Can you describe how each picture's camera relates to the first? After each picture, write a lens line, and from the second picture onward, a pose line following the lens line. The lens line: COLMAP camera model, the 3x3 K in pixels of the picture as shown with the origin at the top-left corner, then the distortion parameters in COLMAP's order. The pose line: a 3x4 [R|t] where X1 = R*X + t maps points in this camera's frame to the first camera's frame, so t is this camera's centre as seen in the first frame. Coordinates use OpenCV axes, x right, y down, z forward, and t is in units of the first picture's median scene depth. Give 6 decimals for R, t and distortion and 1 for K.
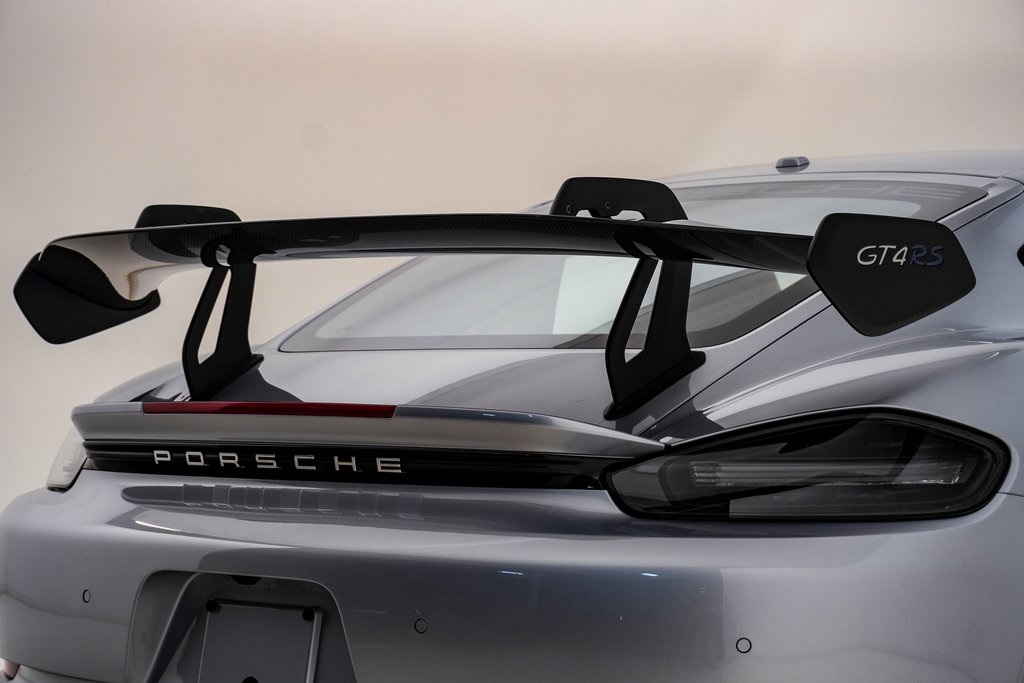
lens RADIAL K [[2246.9, 0, 513.4], [0, 2246.9, 338.3], [0, 0, 1]] dist [0.018955, 0.000000]
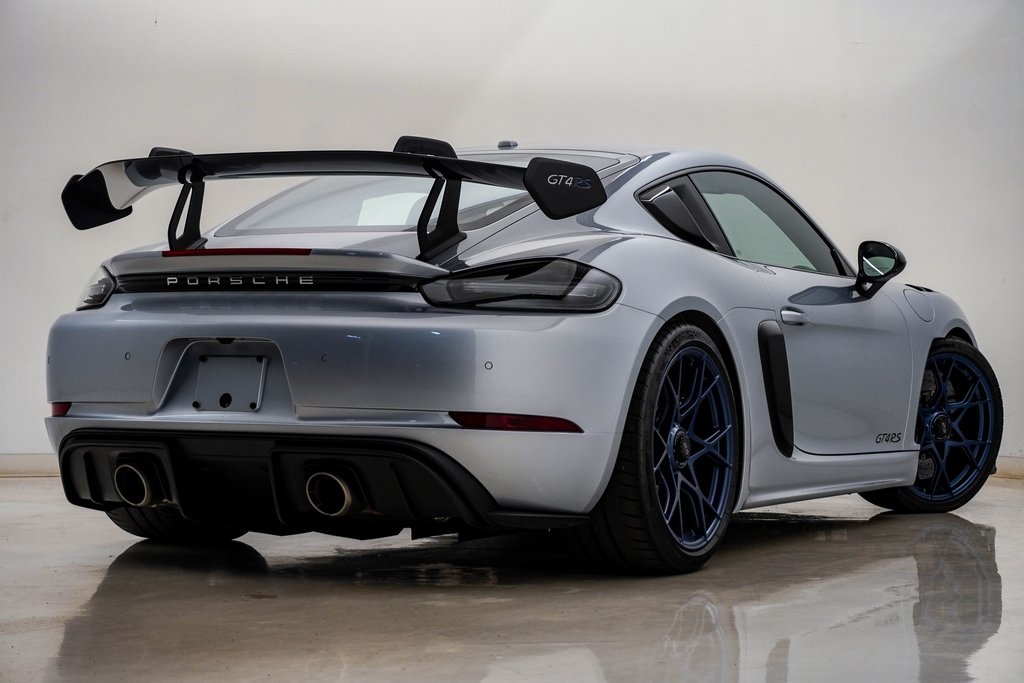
lens RADIAL K [[2246.9, 0, 510.9], [0, 2246.9, 342.2], [0, 0, 1]] dist [0.018955, 0.000000]
pose [[0.988727, 0.024053, 0.147788, -0.164805], [-0.022915, 0.999693, -0.009397, 0.122981], [-0.147968, 0.005904, 0.988974, -0.933041]]
